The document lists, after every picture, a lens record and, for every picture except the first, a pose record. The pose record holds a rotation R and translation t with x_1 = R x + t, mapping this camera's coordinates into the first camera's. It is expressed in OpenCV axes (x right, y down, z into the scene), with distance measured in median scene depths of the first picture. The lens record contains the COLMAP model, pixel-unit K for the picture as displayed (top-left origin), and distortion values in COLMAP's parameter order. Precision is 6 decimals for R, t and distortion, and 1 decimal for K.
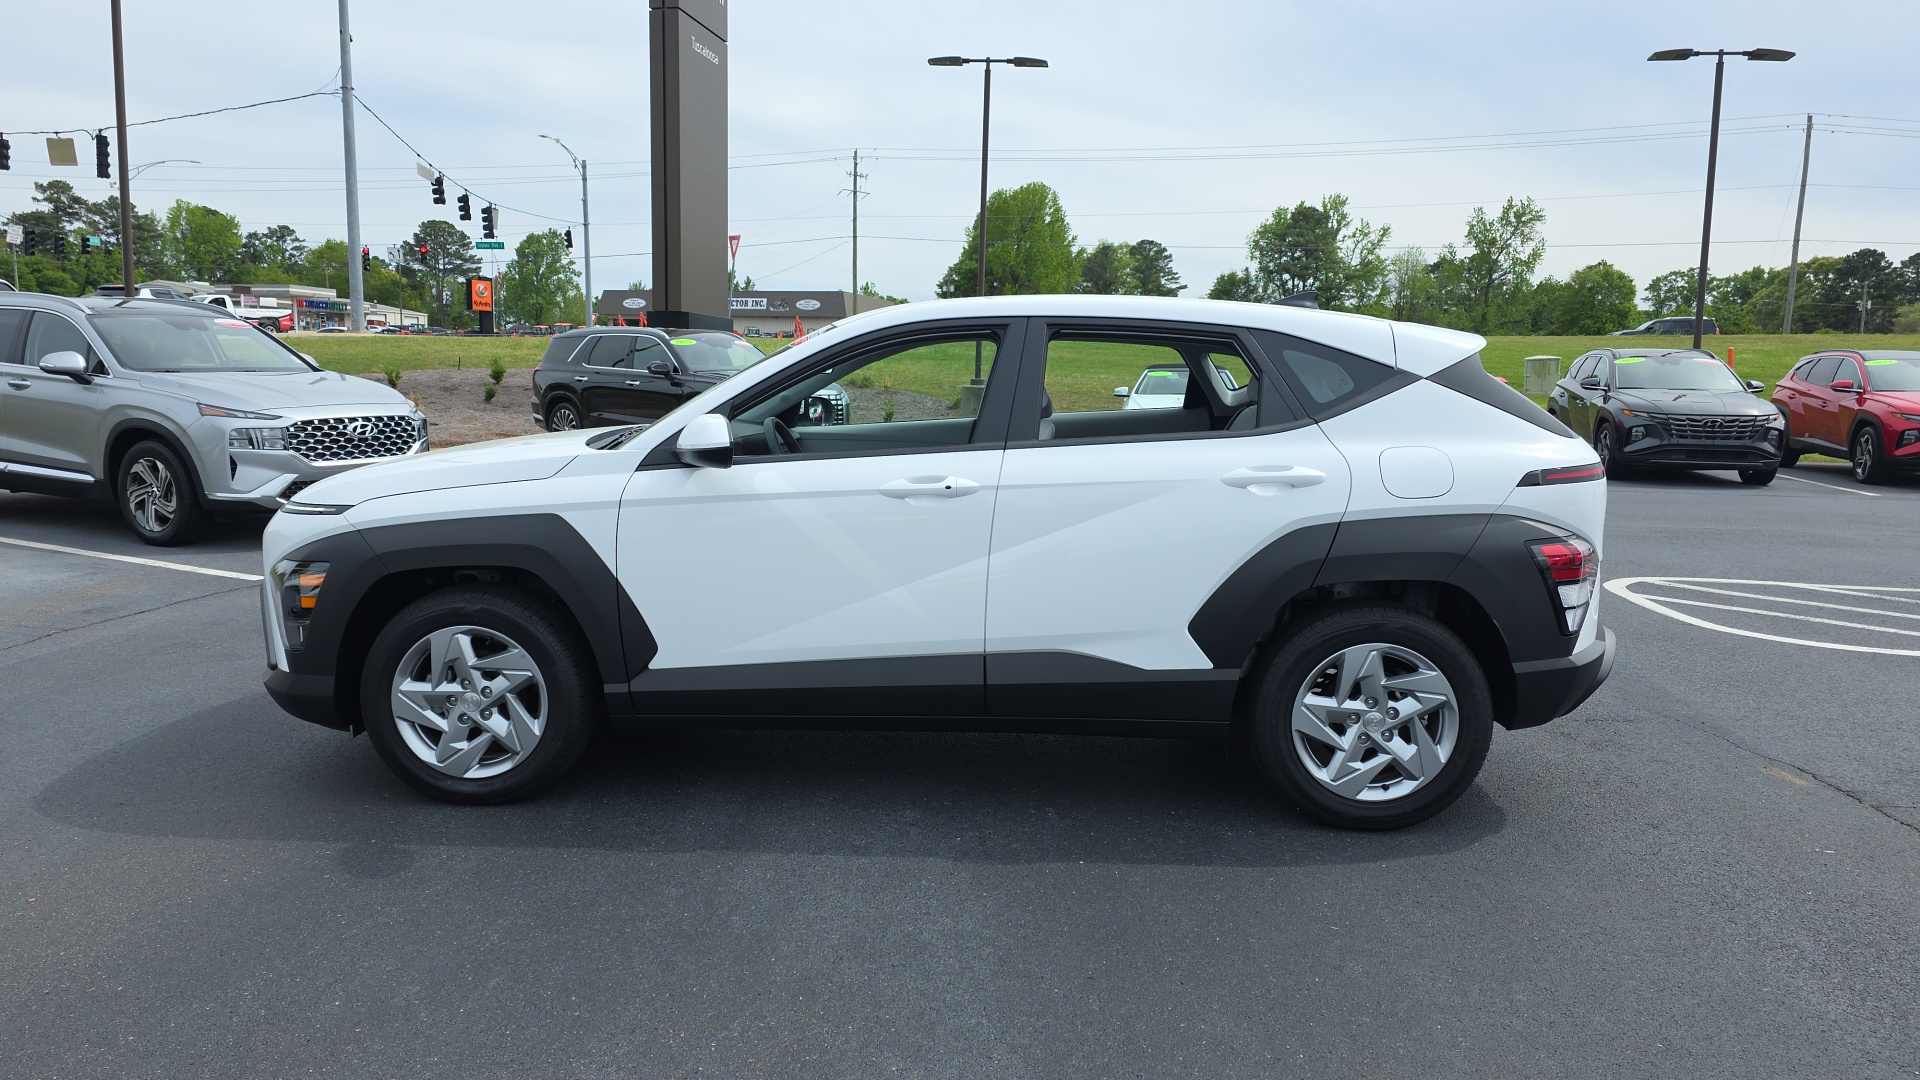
lens RADIAL K [[1231.1, 0, 956.6], [0, 1231.1, 576.9], [0, 0, 1]] dist [0.014367, -0.005152]
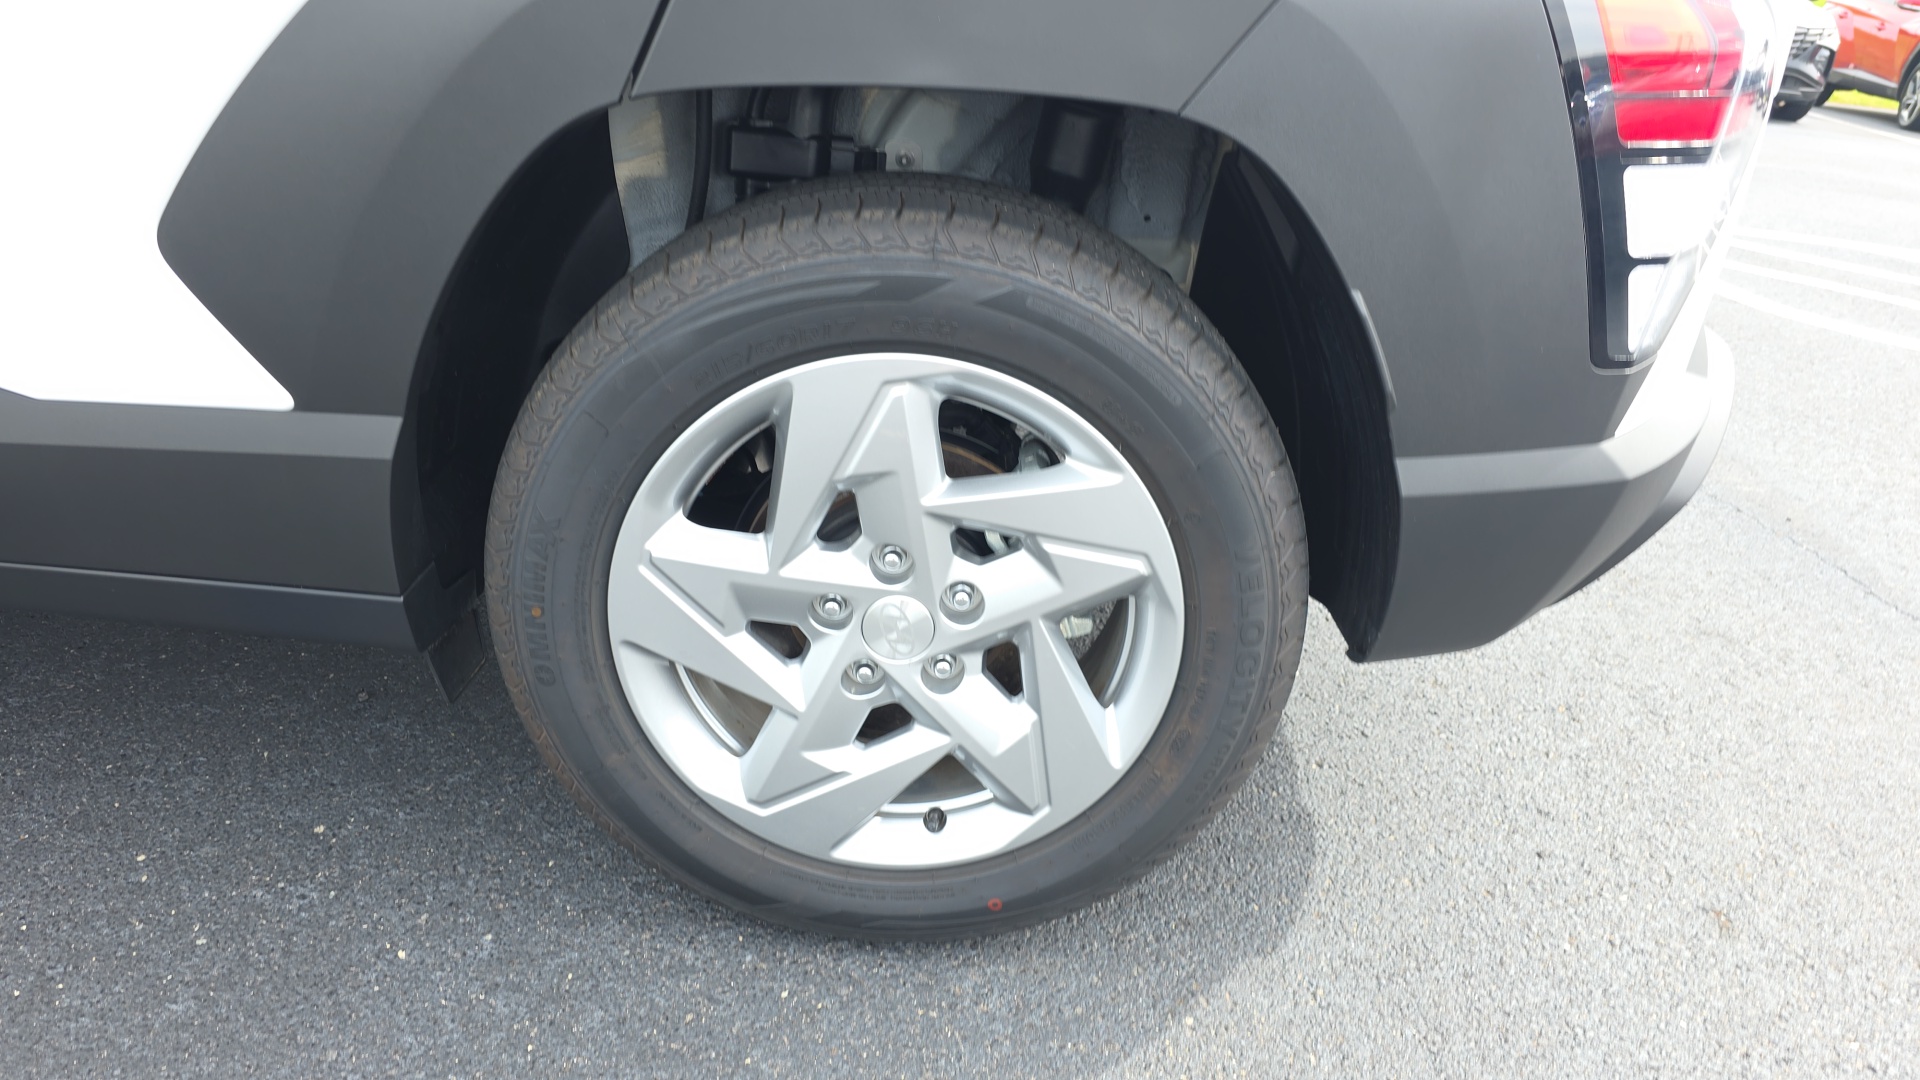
lens RADIAL K [[1287.8, 0, 963.6], [0, 1287.8, 578.2], [0, 0, 1]] dist [0.071275, -0.069912]
pose [[0.995807, 0.048937, 0.077291, 0.328249], [-0.069194, 0.955597, 0.286438, 0.018952], [-0.059842, -0.290585, 0.954976, 0.710758]]
